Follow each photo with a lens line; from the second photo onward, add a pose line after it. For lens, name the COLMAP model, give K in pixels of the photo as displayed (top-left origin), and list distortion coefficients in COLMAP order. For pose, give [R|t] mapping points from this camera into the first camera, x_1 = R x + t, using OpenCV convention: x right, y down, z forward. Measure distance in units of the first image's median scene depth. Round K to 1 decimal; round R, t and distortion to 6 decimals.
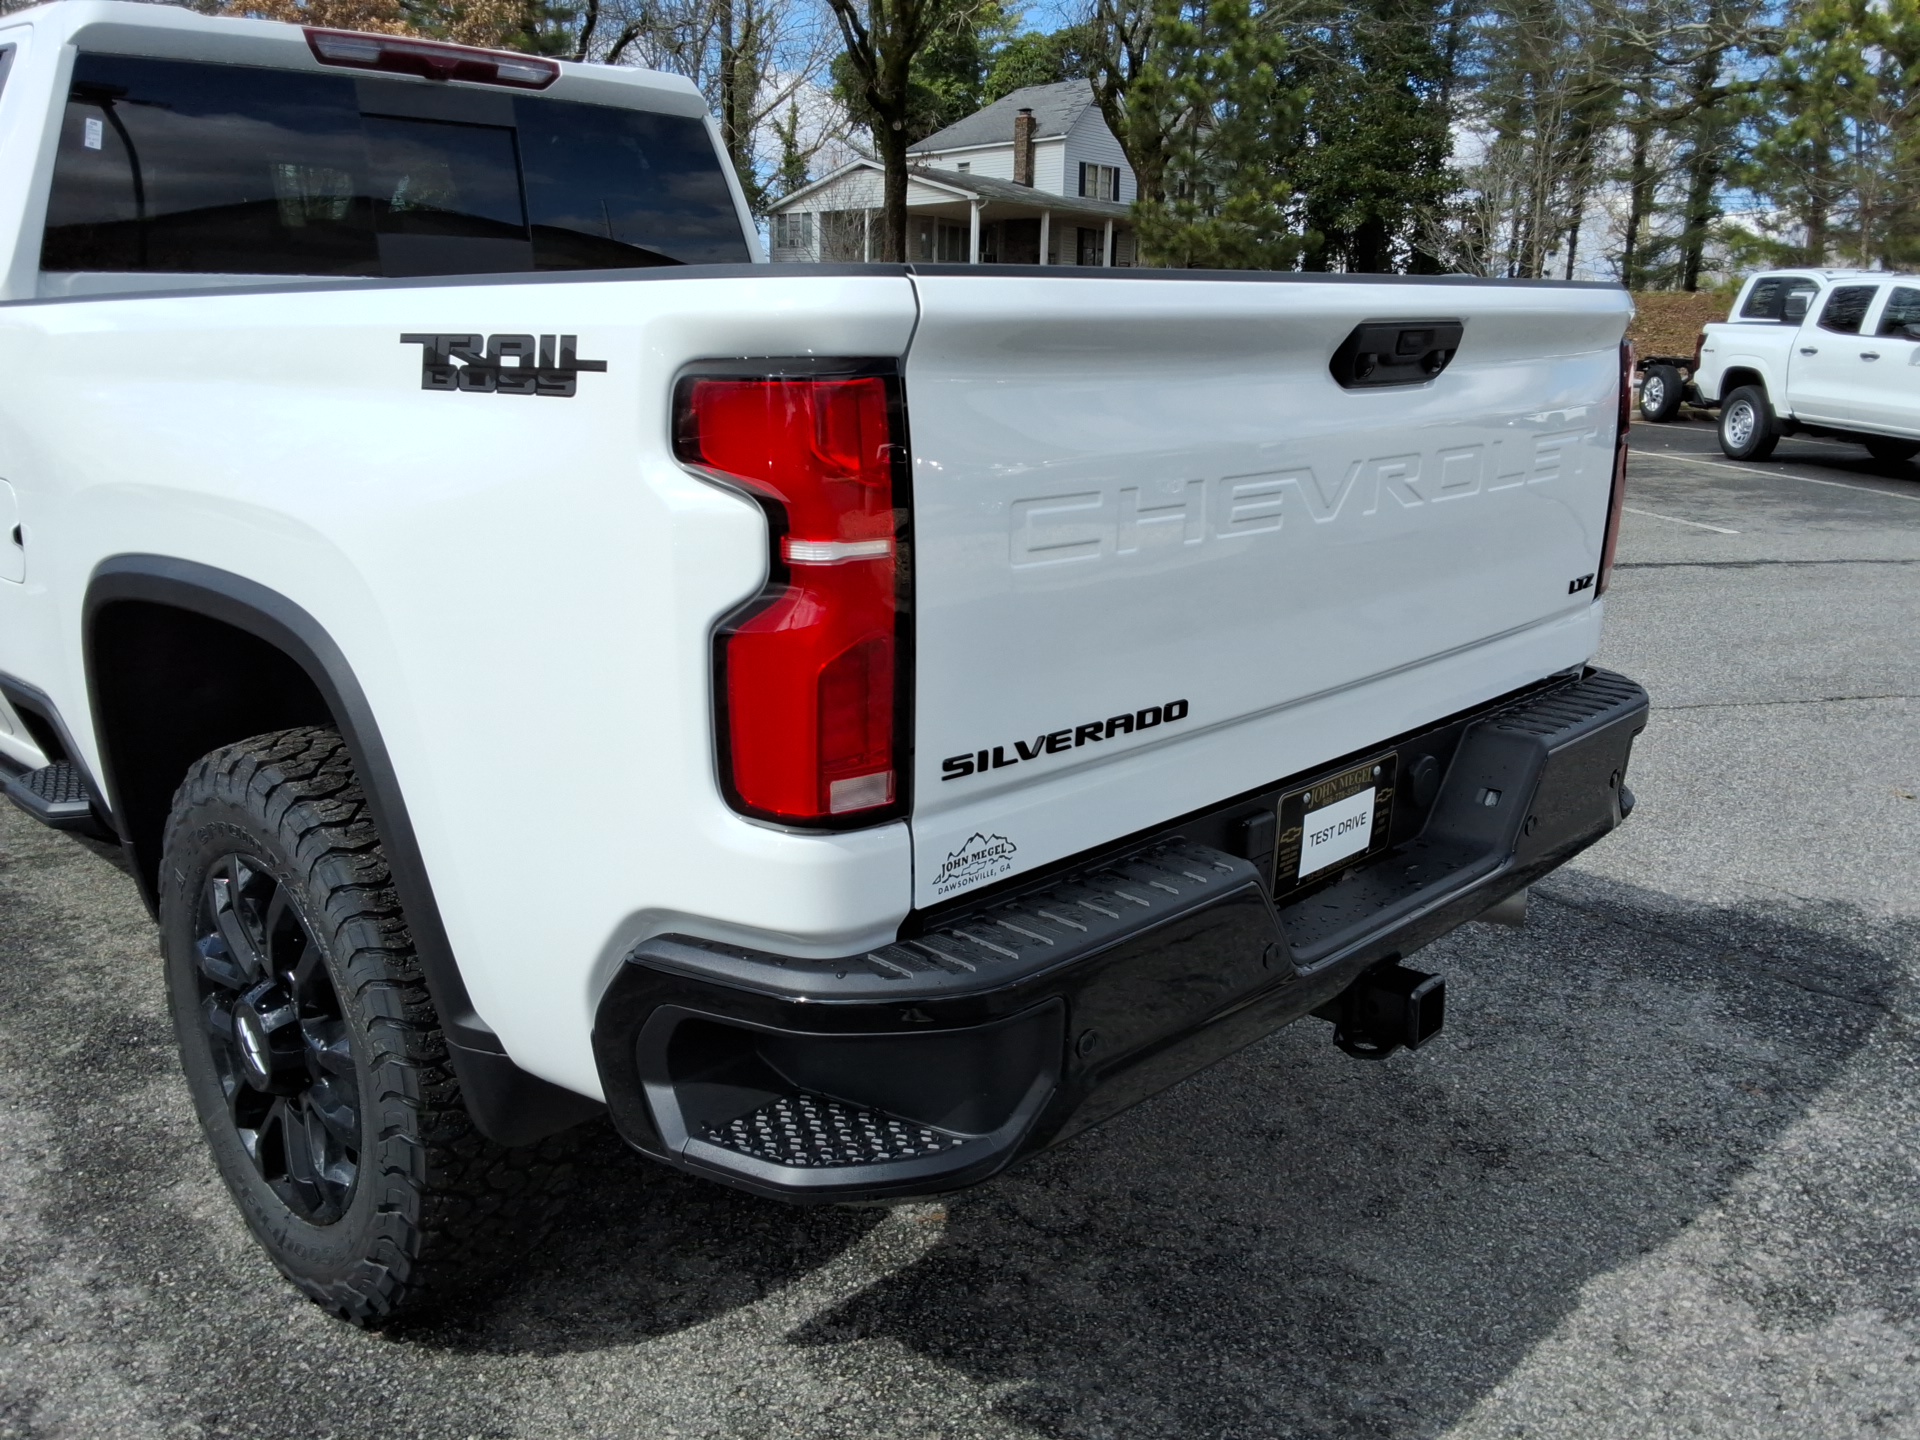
lens RADIAL K [[1533.7, 0, 967.6], [0, 1533.7, 715.9], [0, 0, 1]] dist [0.116882, -0.180737]
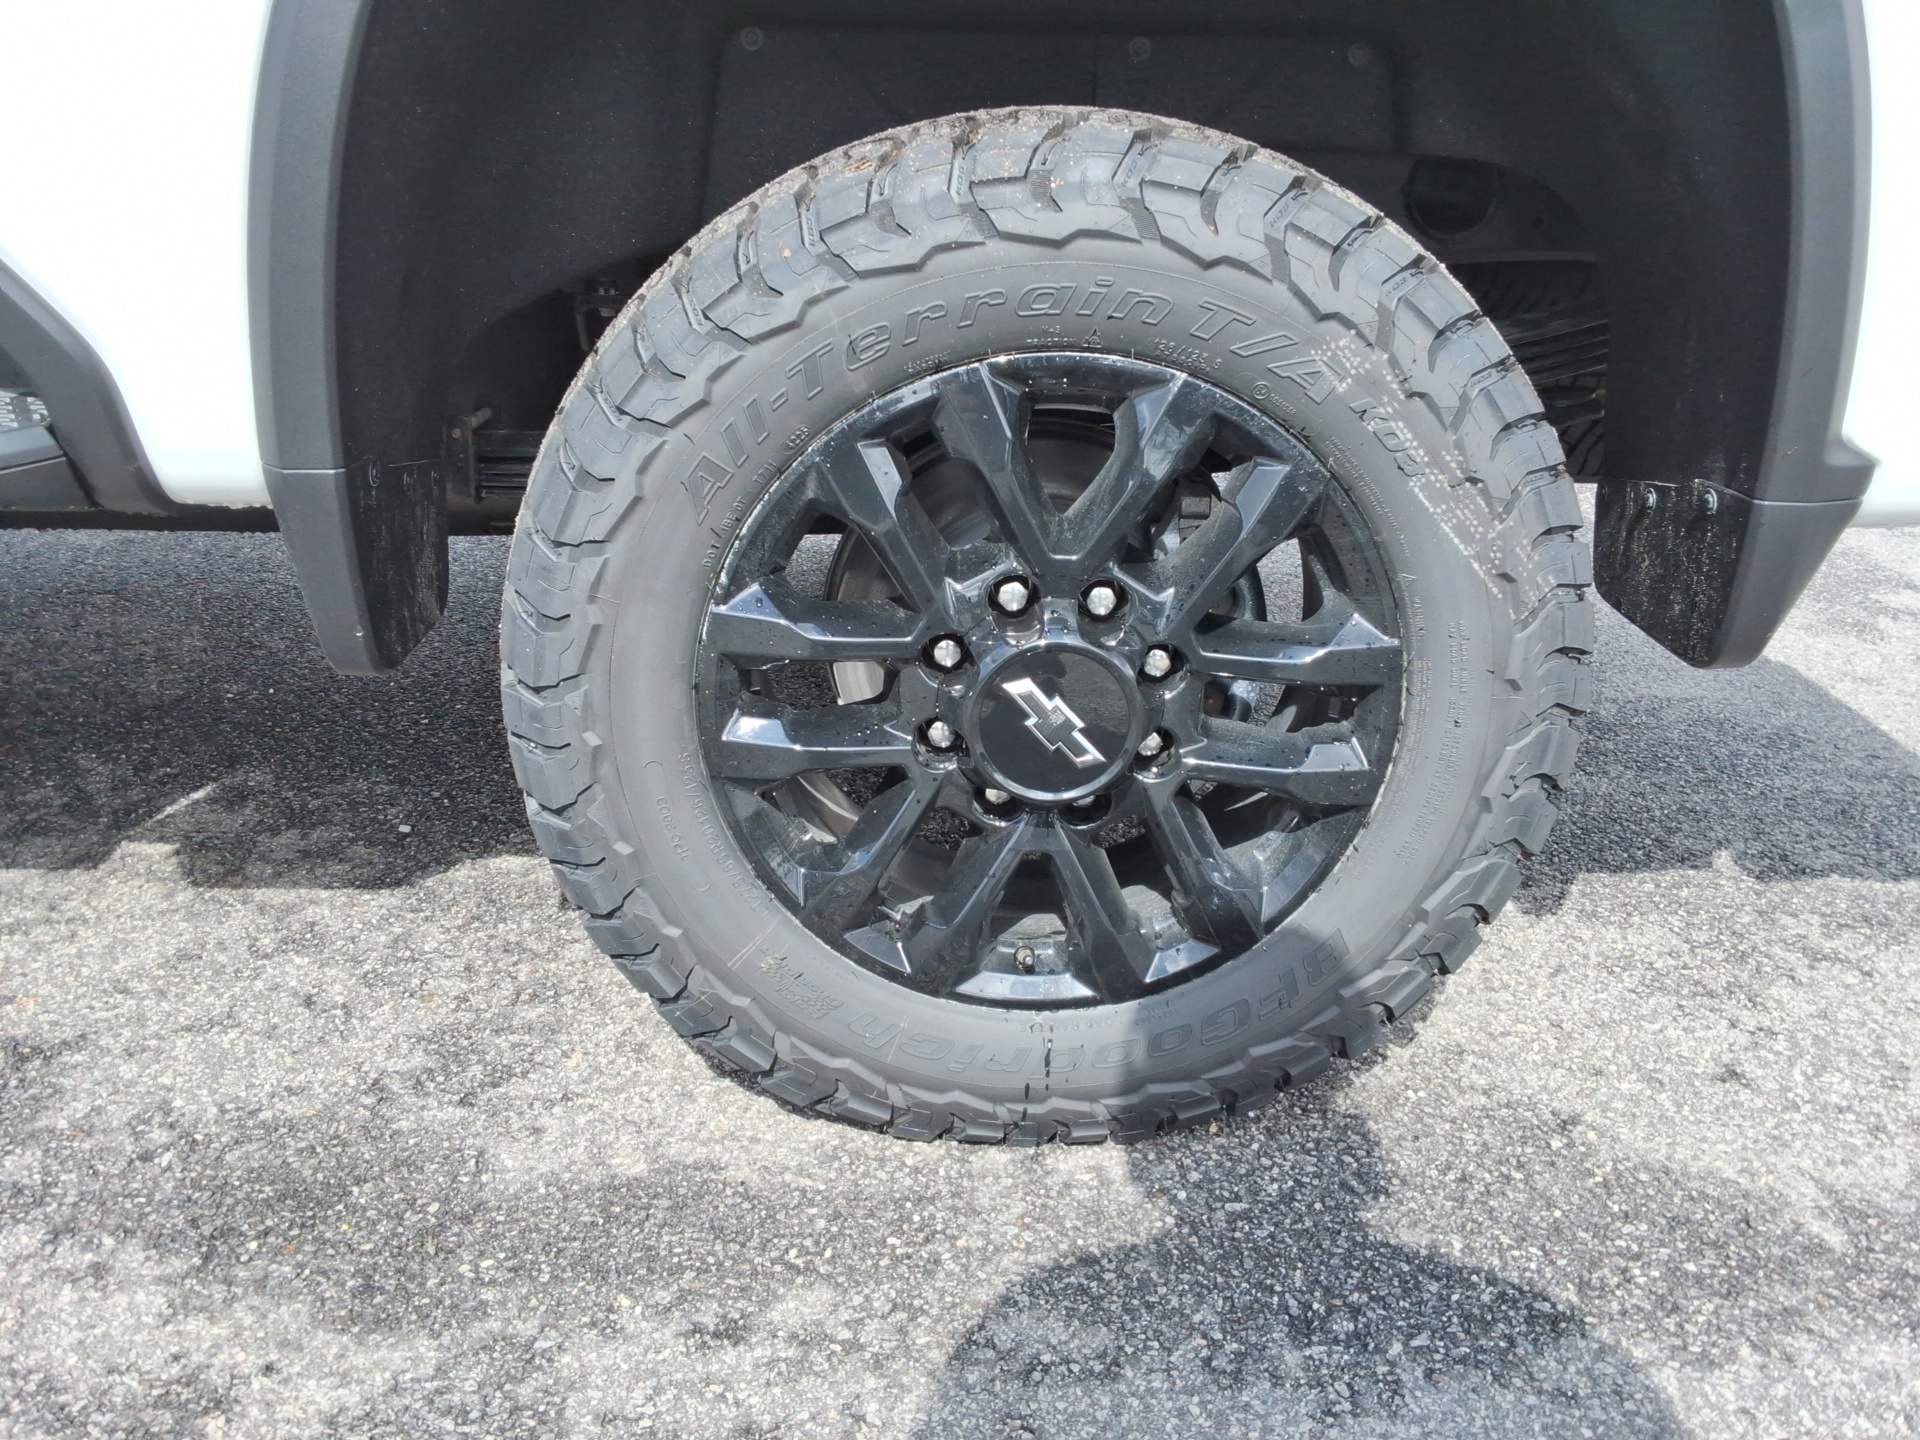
lens RADIAL K [[1533.7, 0, 967.6], [0, 1533.7, 715.9], [0, 0, 1]] dist [0.116882, -0.180737]
pose [[0.699863, -0.250808, 0.668795, -0.550478], [0.144408, 0.966673, 0.211401, 0.060495], [-0.699527, -0.051372, 0.712757, 0.425464]]
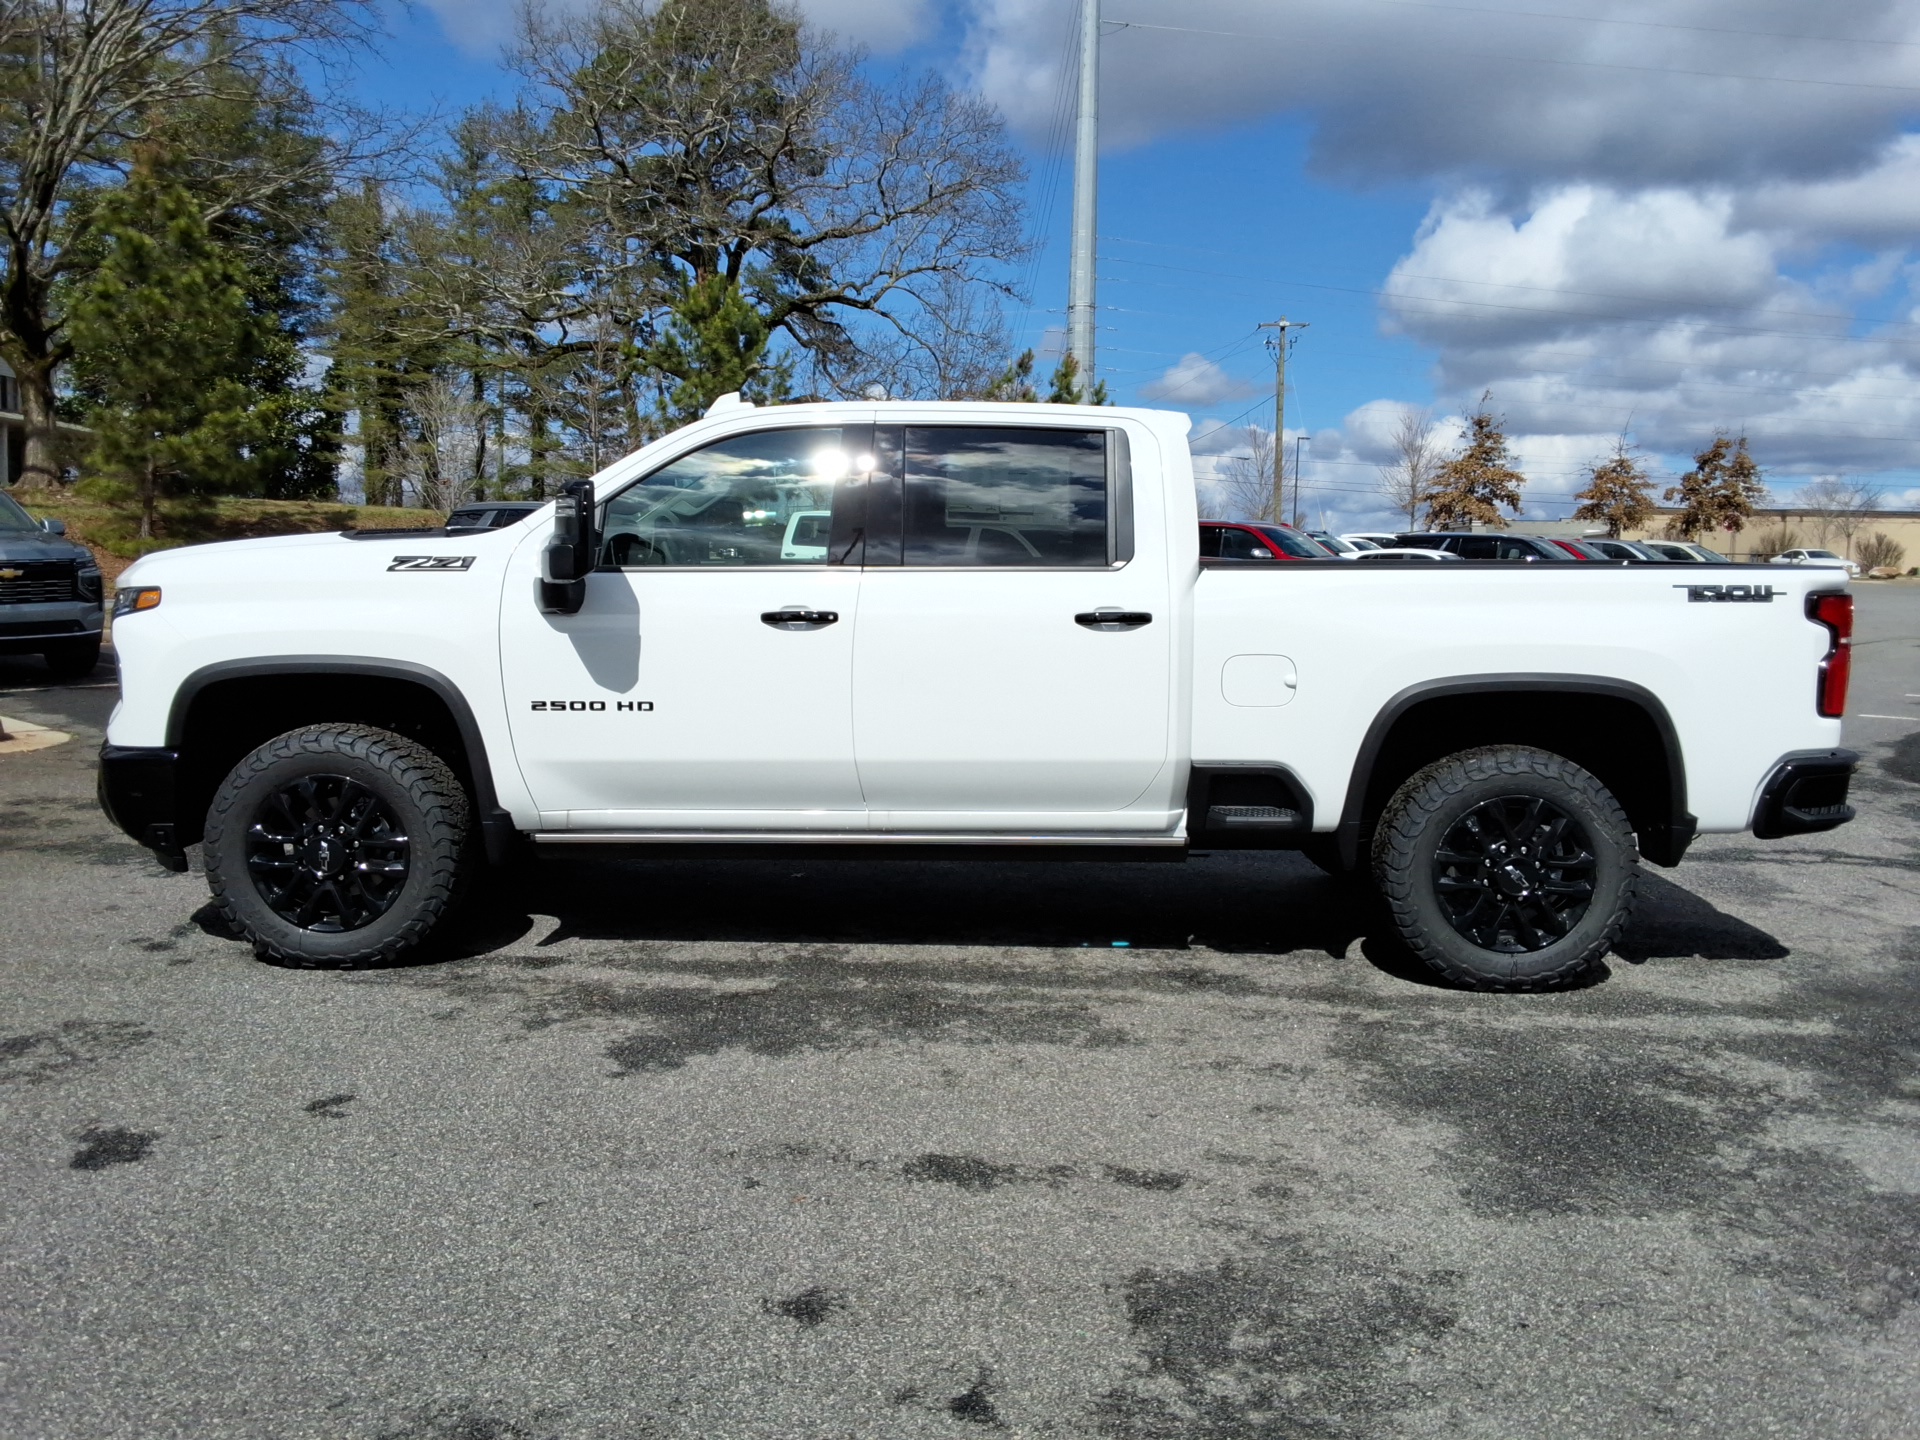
lens RADIAL K [[1558.2, 0, 957.4], [0, 1558.2, 720.0], [0, 0, 1]] dist [0.126501, -0.186683]
pose [[0.724418, -0.069086, 0.685891, -1.785644], [0.157342, 0.985273, -0.066939, 0.001153], [-0.671165, 0.156411, 0.724619, -0.135262]]
